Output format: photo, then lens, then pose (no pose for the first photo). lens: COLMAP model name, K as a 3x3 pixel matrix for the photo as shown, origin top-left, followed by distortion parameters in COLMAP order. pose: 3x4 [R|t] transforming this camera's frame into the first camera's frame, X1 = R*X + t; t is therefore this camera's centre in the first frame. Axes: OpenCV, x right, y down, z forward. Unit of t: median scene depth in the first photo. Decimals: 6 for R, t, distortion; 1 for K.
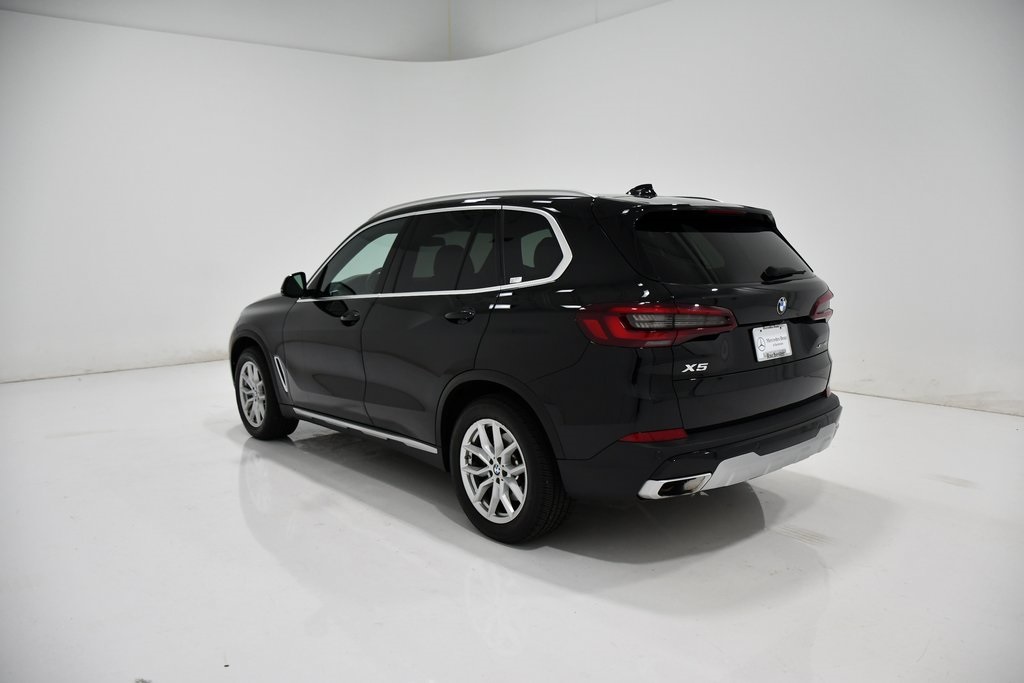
lens RADIAL K [[794.3, 0, 512.0], [0, 794.3, 341.5], [0, 0, 1]] dist [-0.131951, 0.092952]
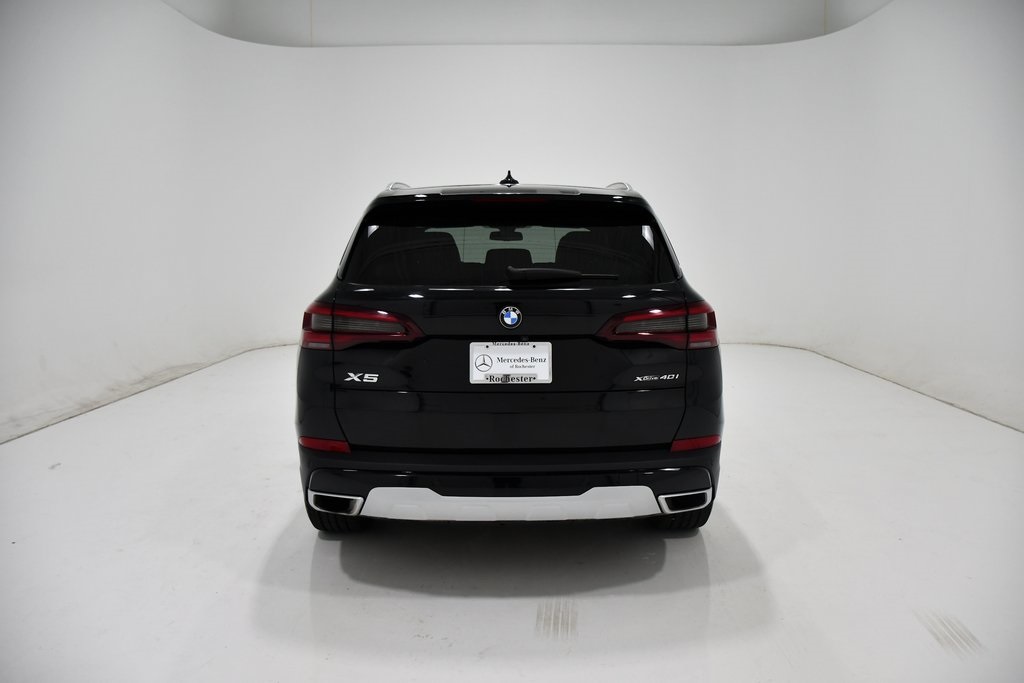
lens RADIAL K [[794.3, 0, 512.0], [0, 794.3, 341.5], [0, 0, 1]] dist [-0.131951, 0.092952]
pose [[0.762630, 0.089566, -0.640604, 0.872752], [-0.085644, 0.995629, 0.037246, -0.052208], [0.641140, 0.026459, 0.766968, 0.390618]]
